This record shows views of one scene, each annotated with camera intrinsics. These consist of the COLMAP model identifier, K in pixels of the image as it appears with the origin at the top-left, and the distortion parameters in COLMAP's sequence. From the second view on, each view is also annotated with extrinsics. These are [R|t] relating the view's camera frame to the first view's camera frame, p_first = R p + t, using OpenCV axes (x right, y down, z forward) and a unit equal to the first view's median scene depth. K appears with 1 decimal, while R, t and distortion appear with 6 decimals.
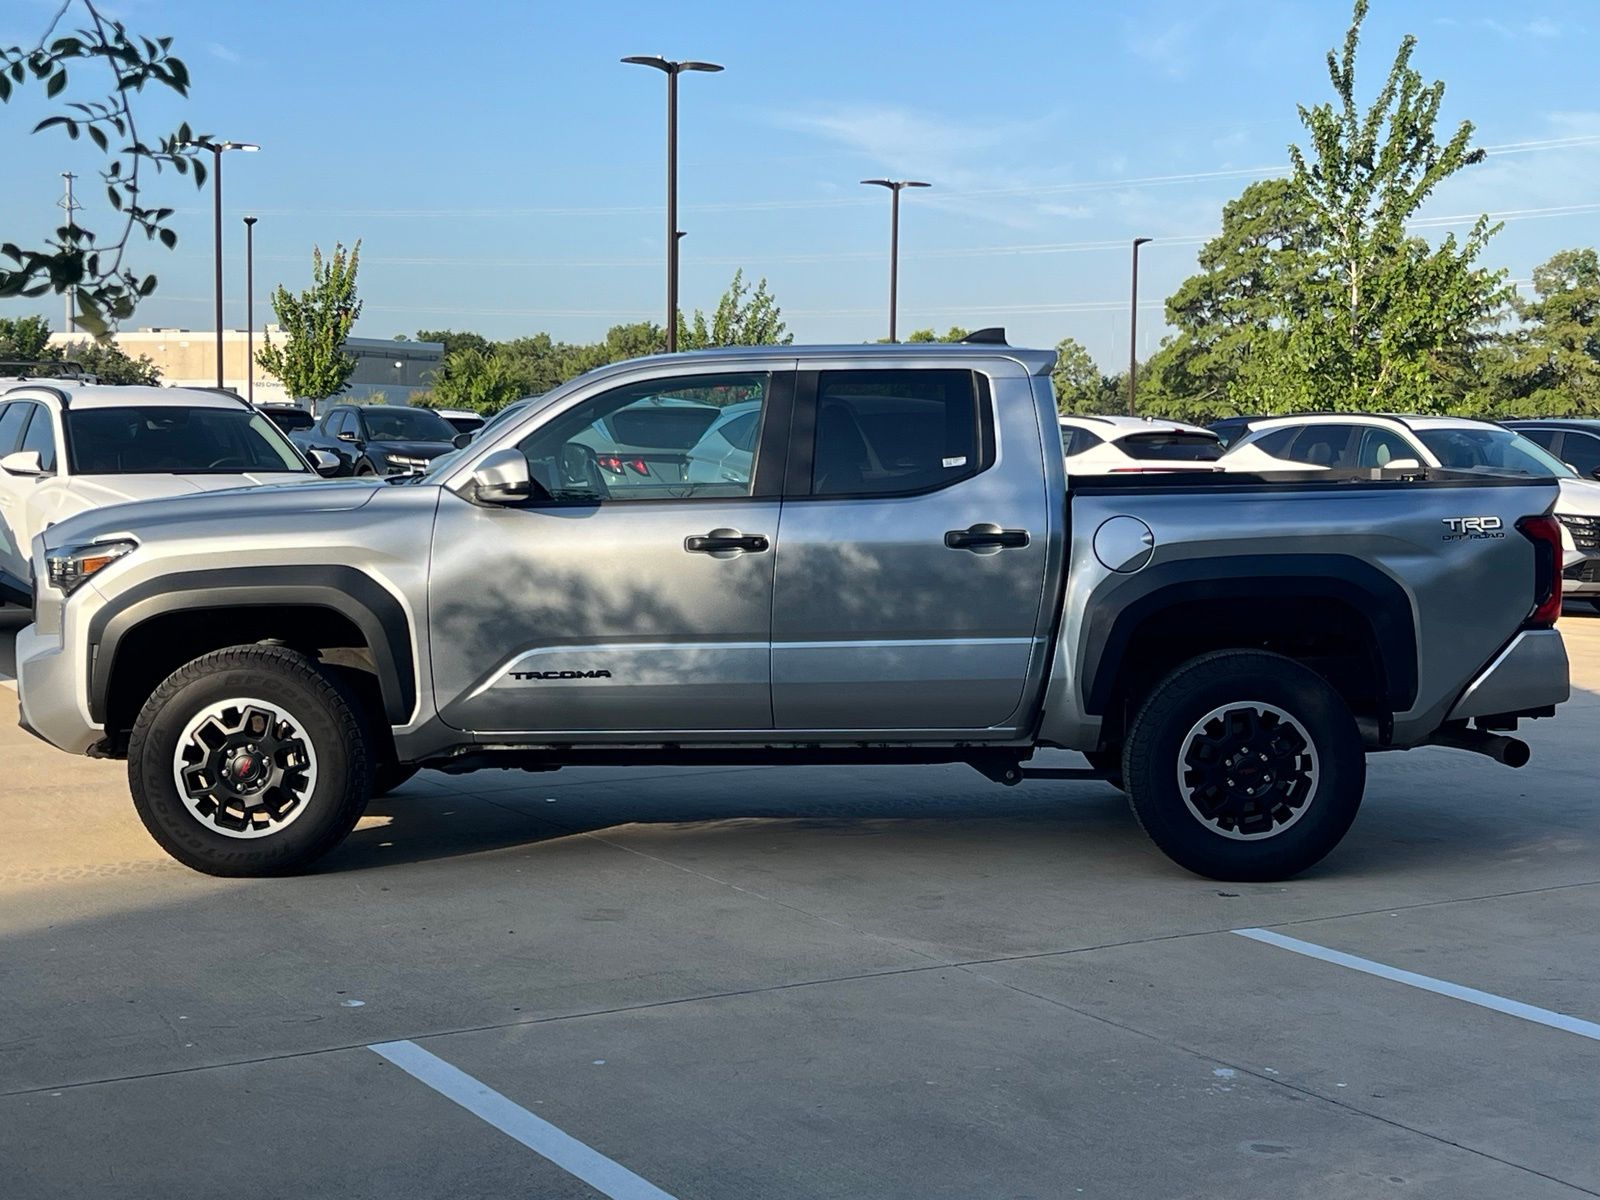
lens RADIAL K [[2500.2, 0, 824.7], [0, 2500.2, 595.1], [0, 0, 1]] dist [0.143865, 0.000000]
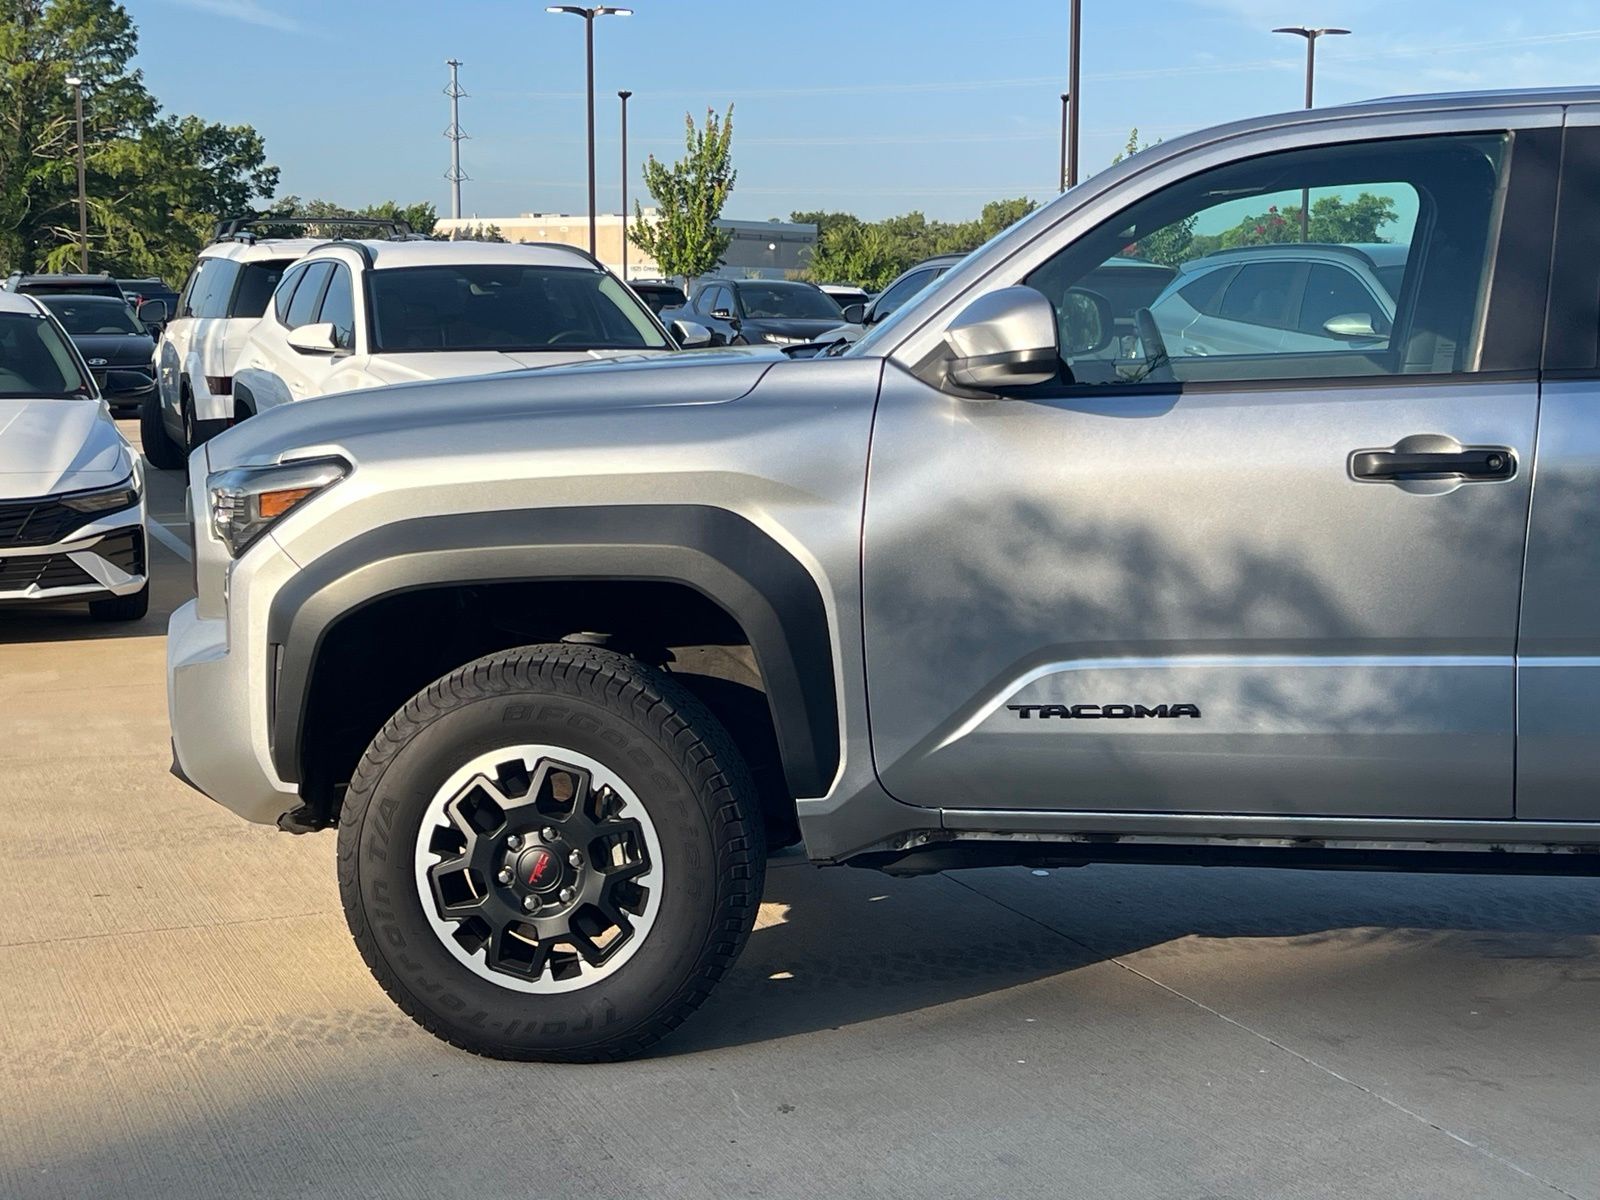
lens RADIAL K [[2500.2, 0, 827.8], [0, 2500.2, 587.3], [0, 0, 1]] dist [0.143865, 0.000000]
pose [[0.989473, 0.007981, -0.144498, -0.086627], [-0.001680, 0.999044, 0.043676, -0.017747], [0.144708, -0.042973, 0.988541, 0.462172]]
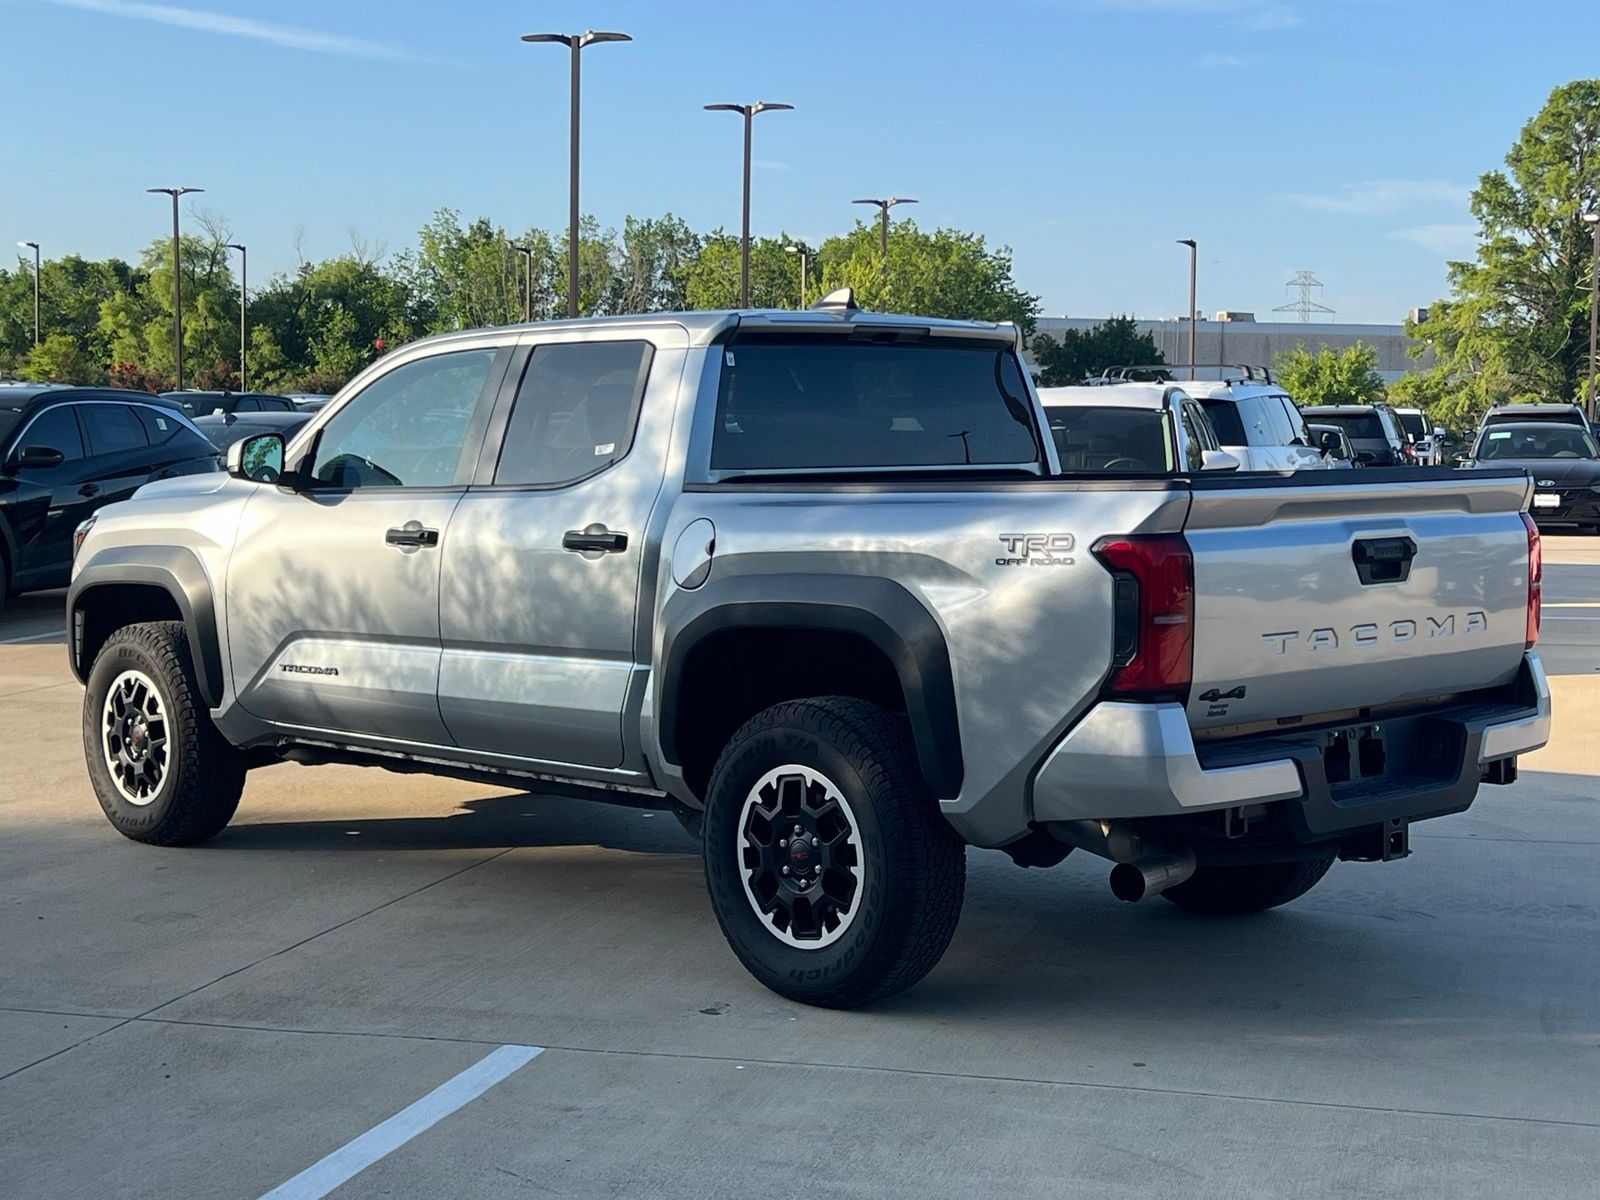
lens RADIAL K [[2500.2, 0, 788.7], [0, 2500.2, 601.4], [0, 0, 1]] dist [0.143865, 0.000000]
pose [[0.687925, 0.049233, -0.724110, 0.710040], [-0.051275, 0.998500, 0.019177, -0.021763], [0.723968, 0.023937, 0.689418, 0.469528]]
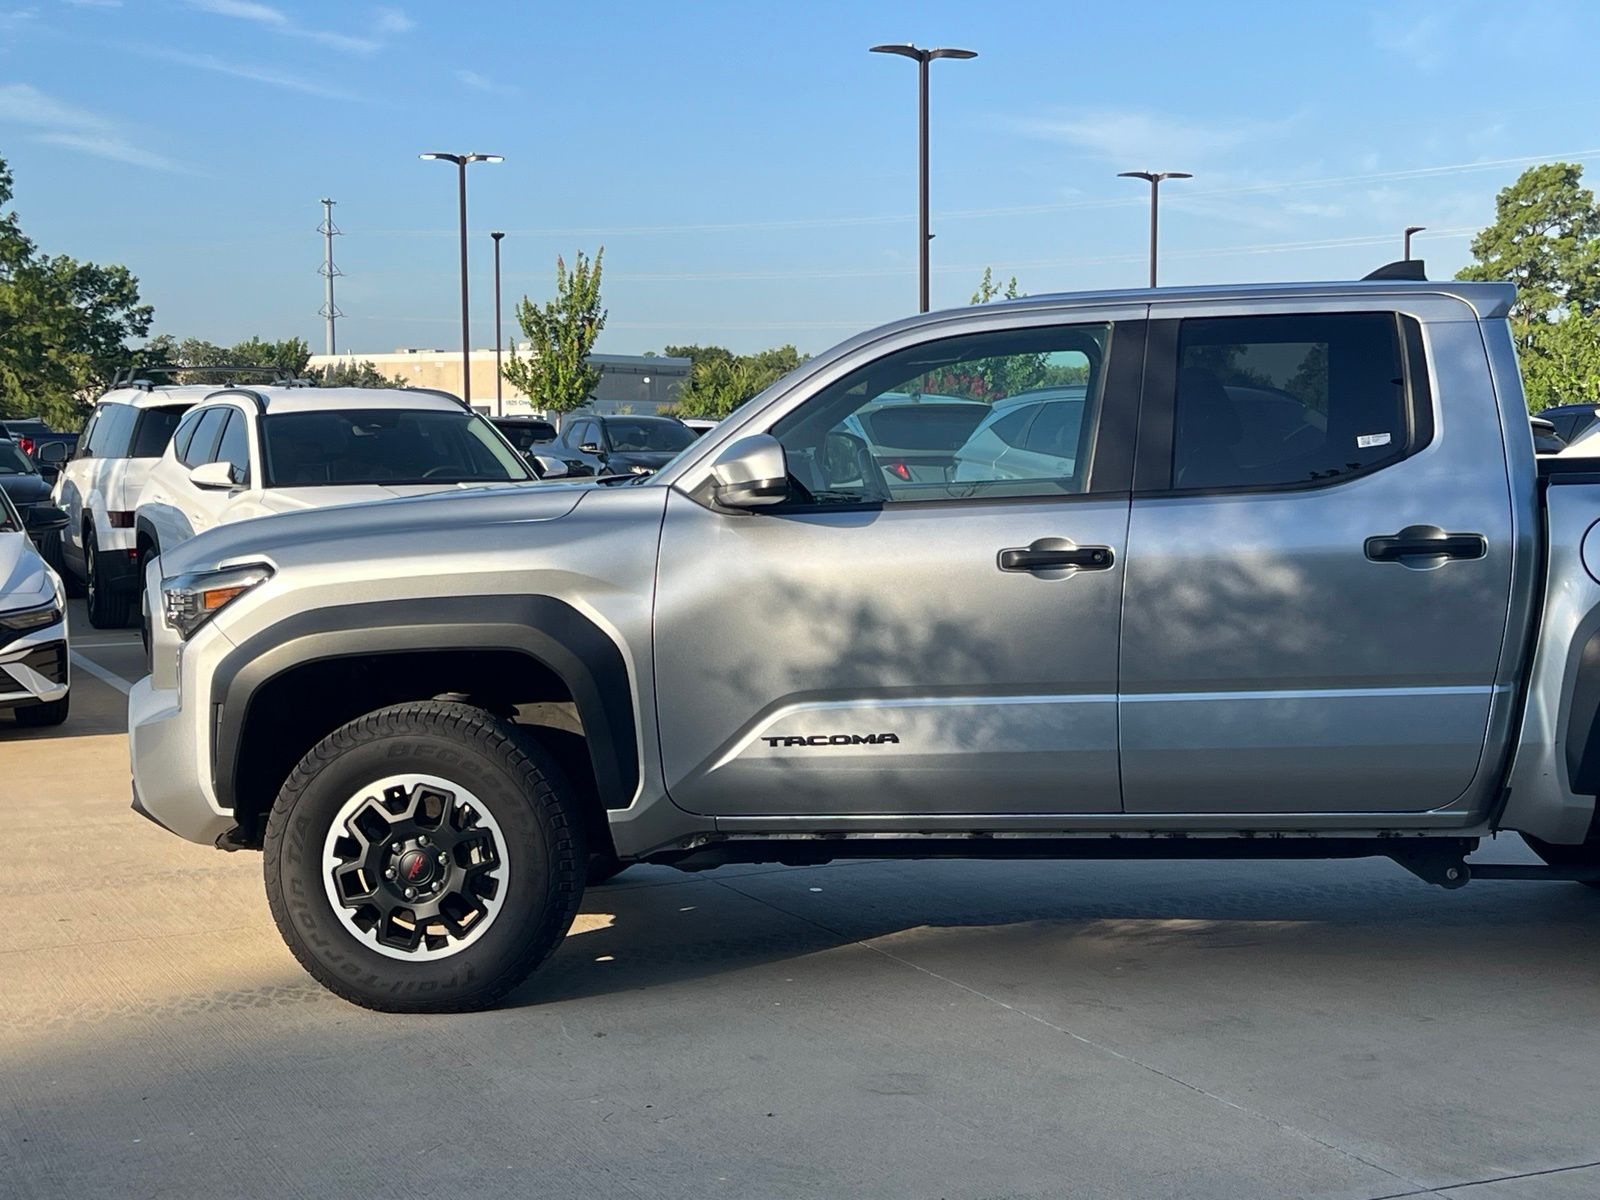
lens RADIAL K [[2500.2, 0, 827.2], [0, 2500.2, 600.6], [0, 0, 1]] dist [0.143865, 0.000000]
pose [[0.995185, -0.011283, -0.097366, -0.034487], [0.011087, 0.999935, -0.002553, -0.007259], [0.097388, 0.001461, 0.995245, 0.267648]]
